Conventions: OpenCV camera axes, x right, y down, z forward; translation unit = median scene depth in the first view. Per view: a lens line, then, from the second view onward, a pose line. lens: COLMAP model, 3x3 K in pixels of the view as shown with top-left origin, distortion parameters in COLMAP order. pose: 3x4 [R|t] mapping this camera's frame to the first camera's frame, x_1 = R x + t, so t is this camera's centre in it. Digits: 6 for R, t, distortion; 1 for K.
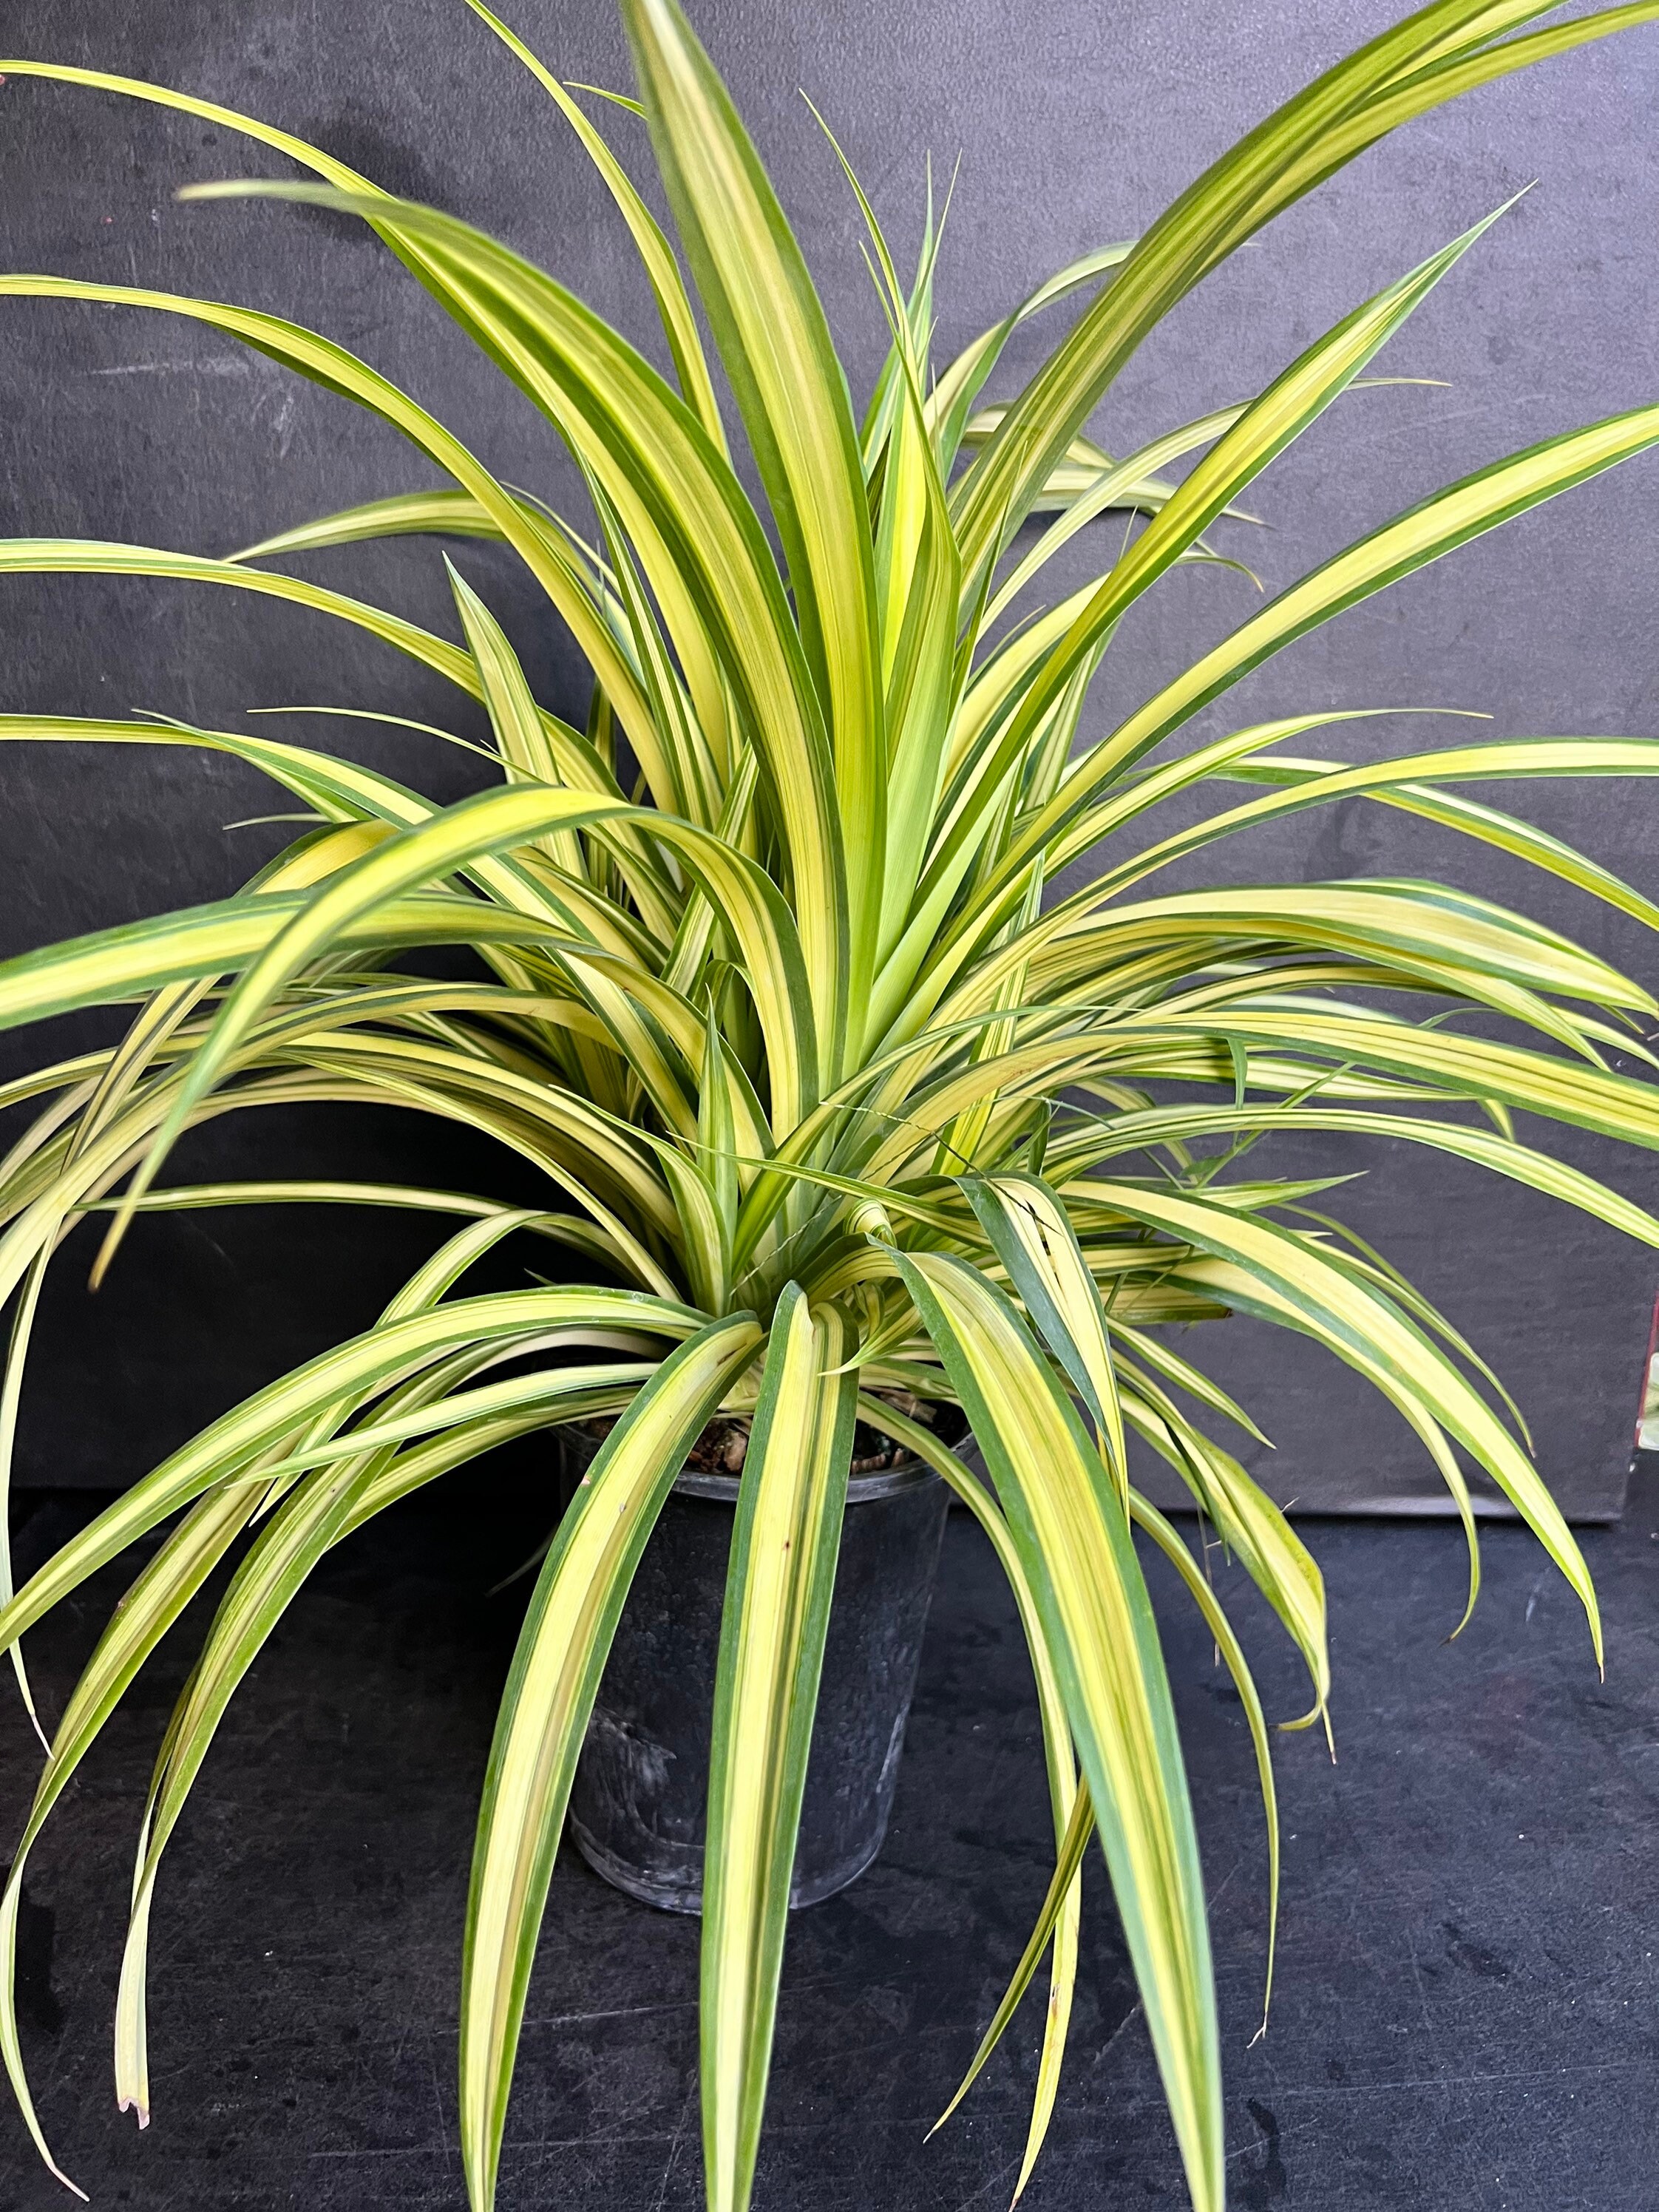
lens RADIAL K [[1646.7, 0, 818.6], [0, 1646.7, 1110.9], [0, 0, 1]] dist [0.038465, -0.056022]
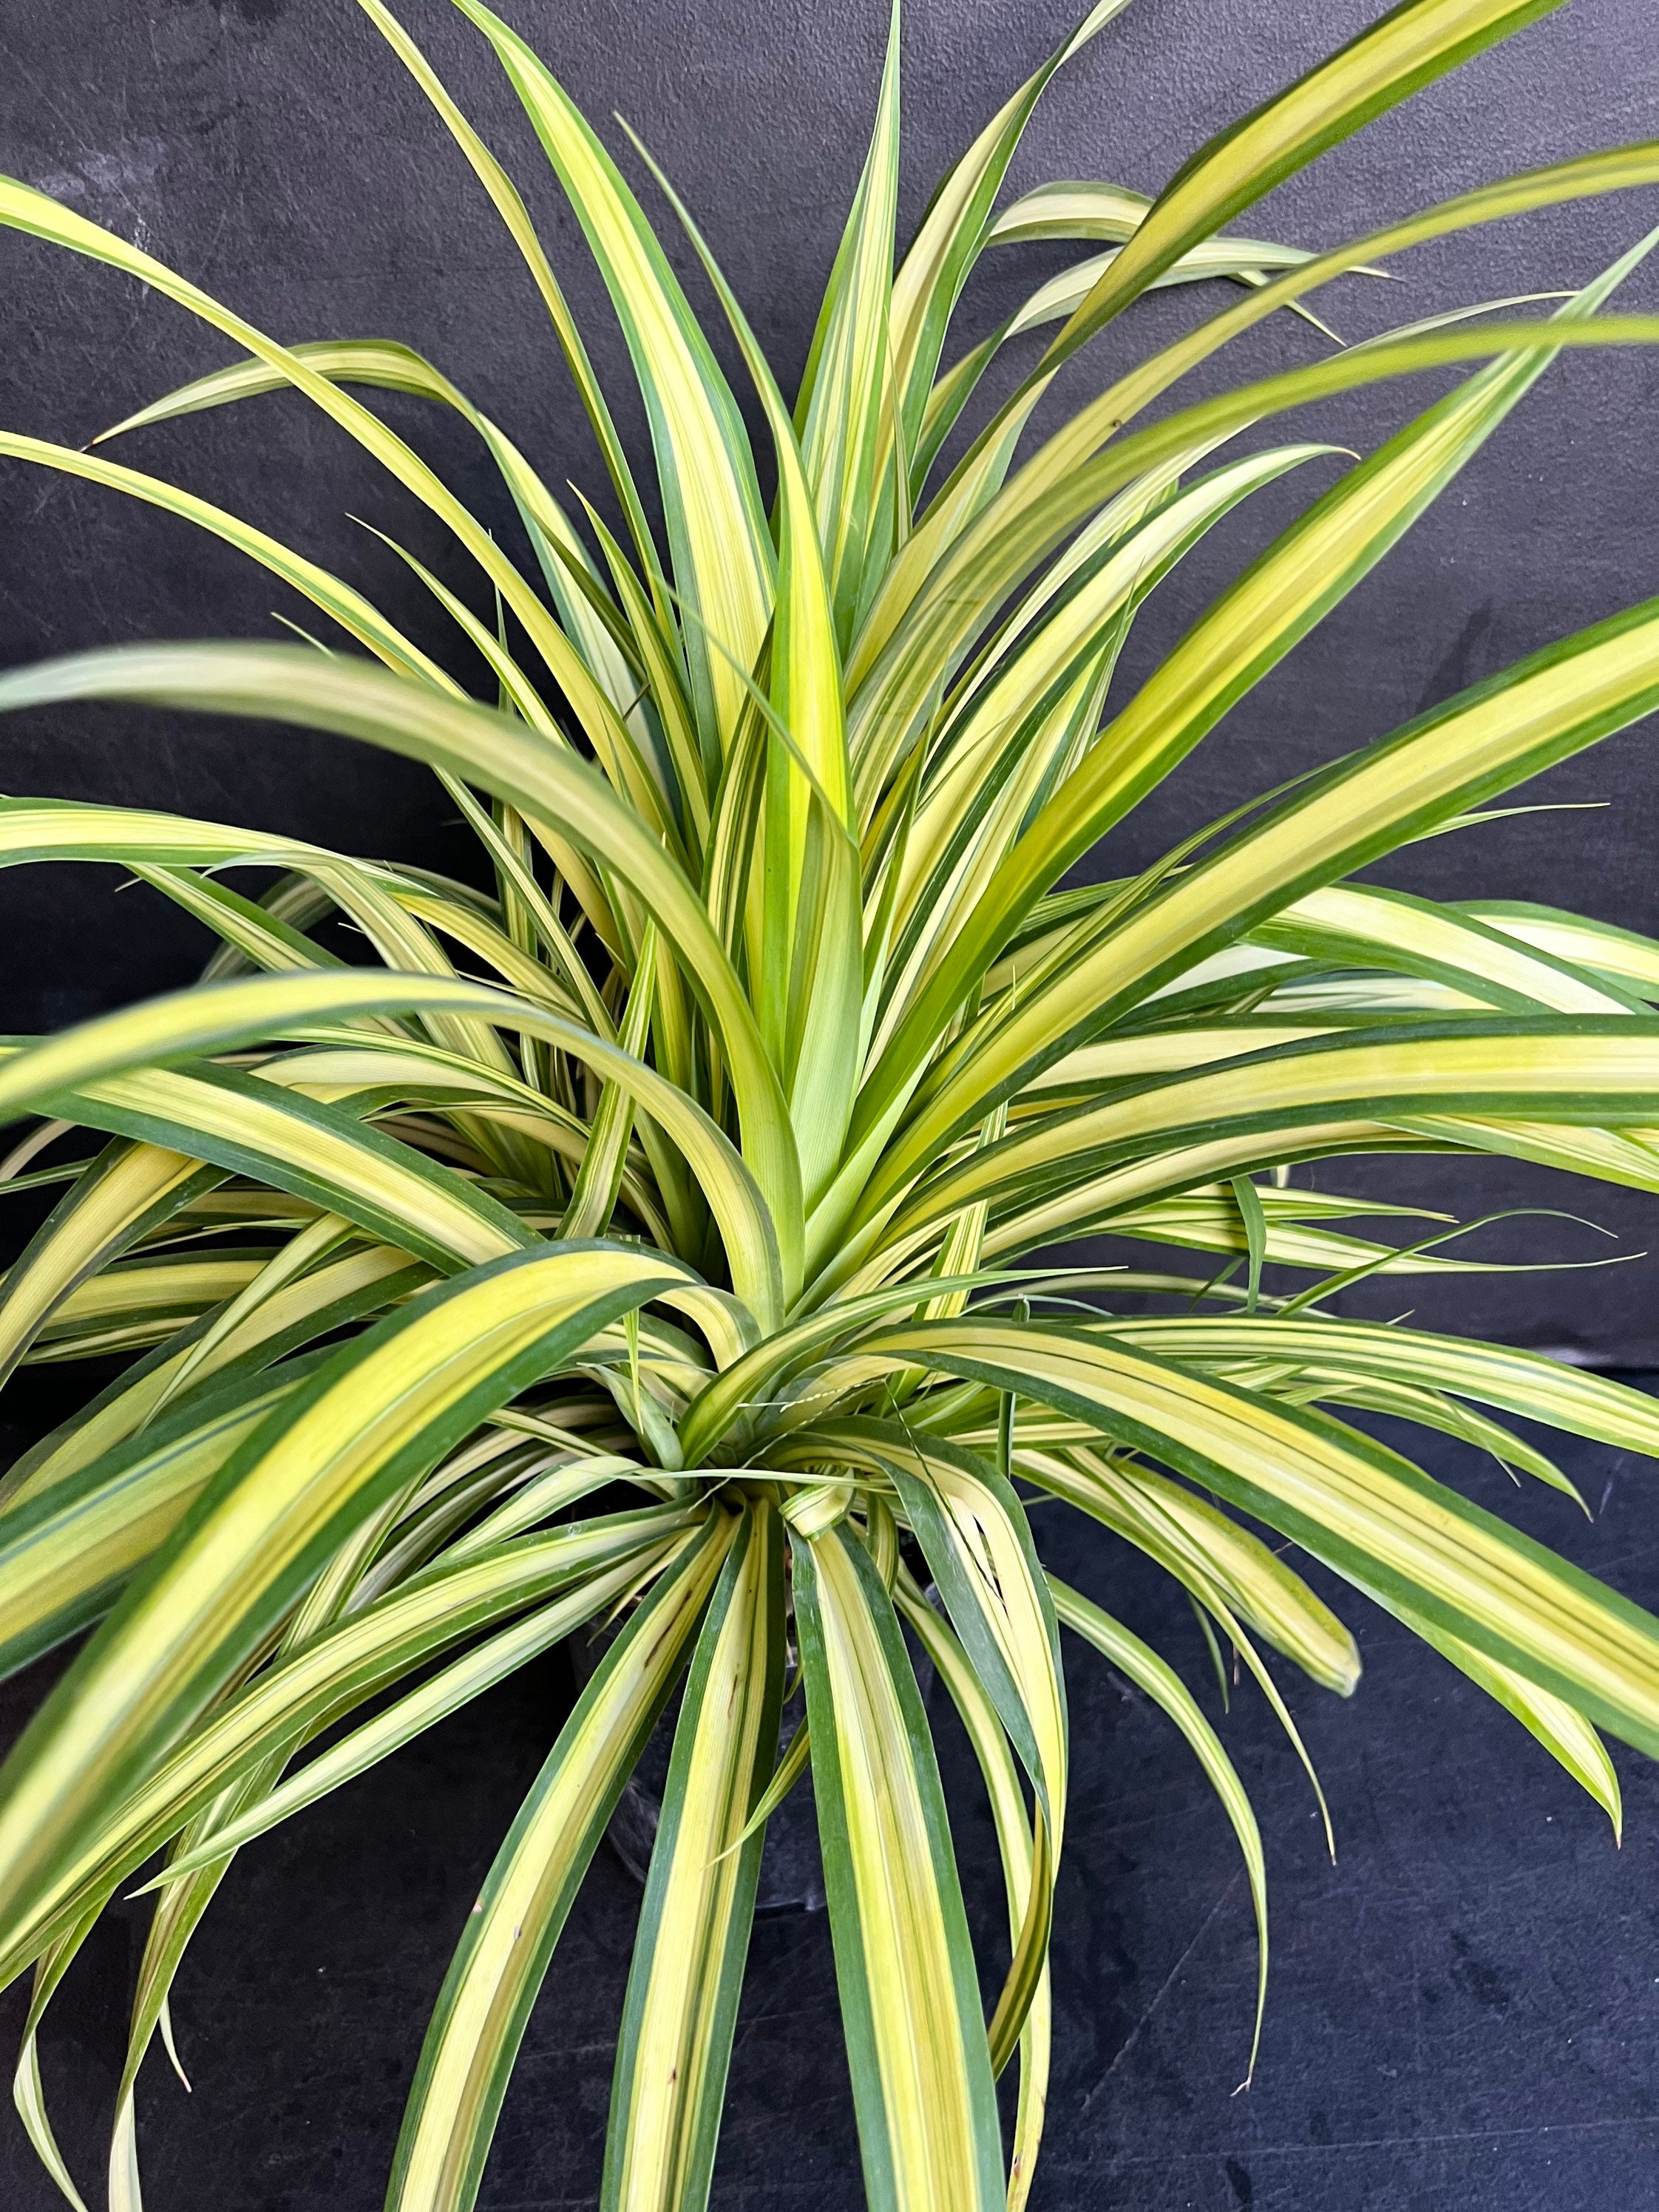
lens RADIAL K [[1641.9, 0, 806.2], [0, 1641.9, 1099.2], [0, 0, 1]] dist [0.048301, -0.065567]
pose [[0.994411, -0.018155, -0.104006, 0.103430], [0.050087, 0.948315, 0.313354, -0.343775], [0.092941, -0.316812, 0.943924, 0.177406]]
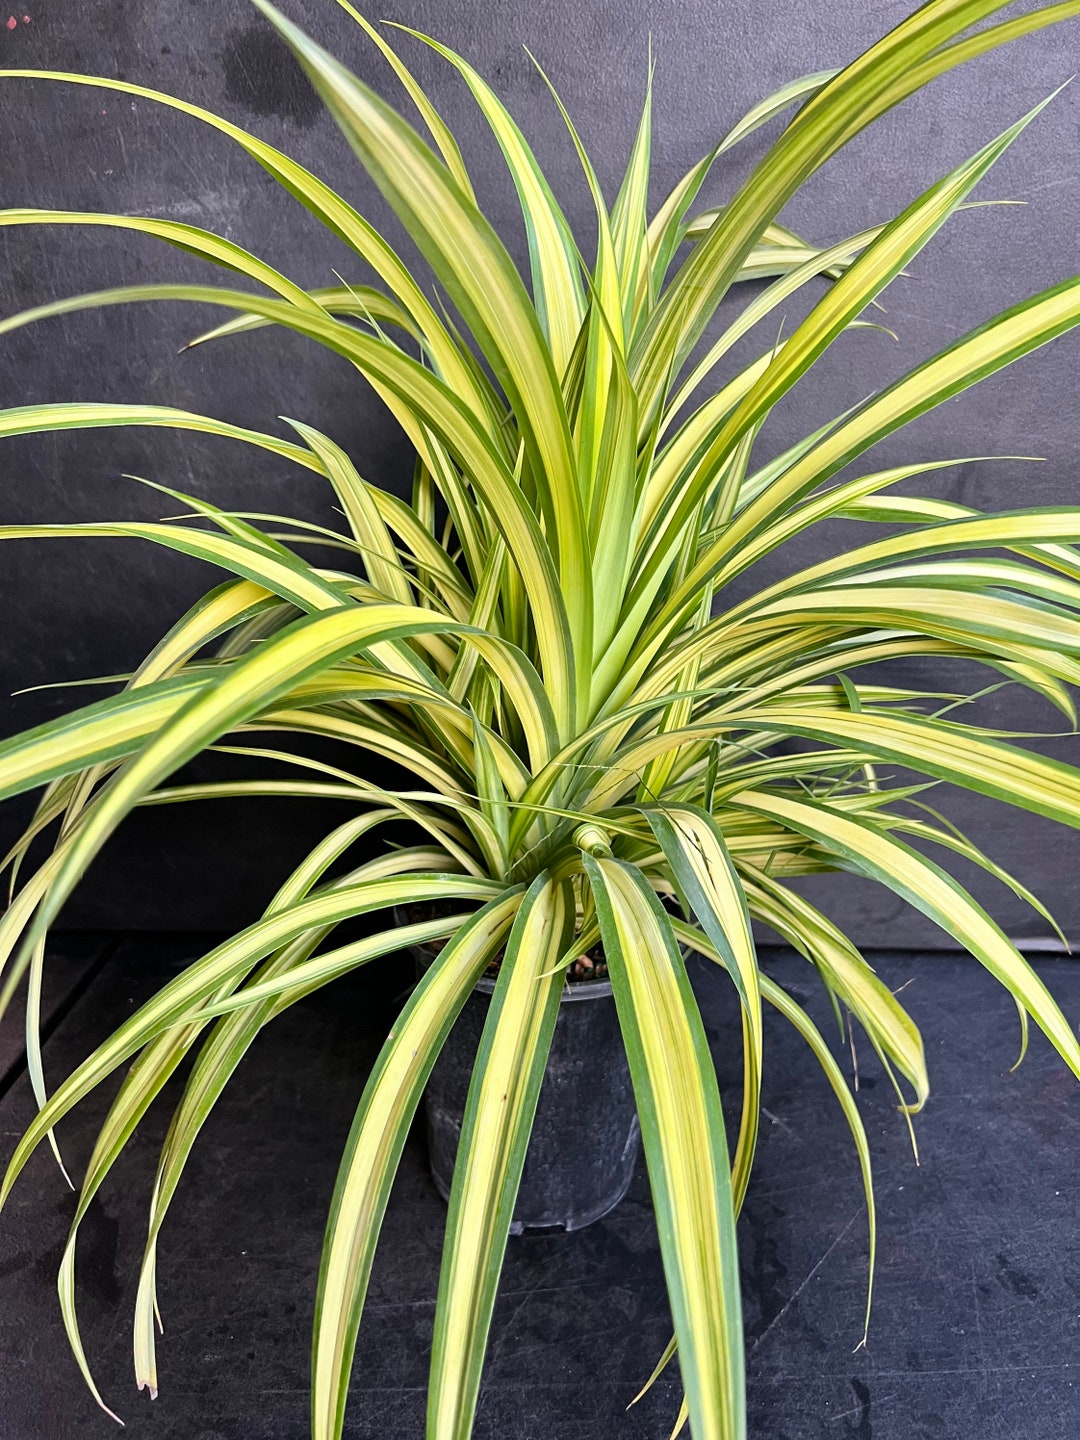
lens RADIAL K [[1068.7, 0, 540.0], [0, 1068.7, 720.0], [0, 0, 1]] dist [0.040839, -0.060230]
pose [[0.994370, -0.009785, -0.105512, 0.072426], [0.021187, 0.993980, 0.107494, -0.117083], [0.103824, -0.109125, 0.988591, 0.037004]]
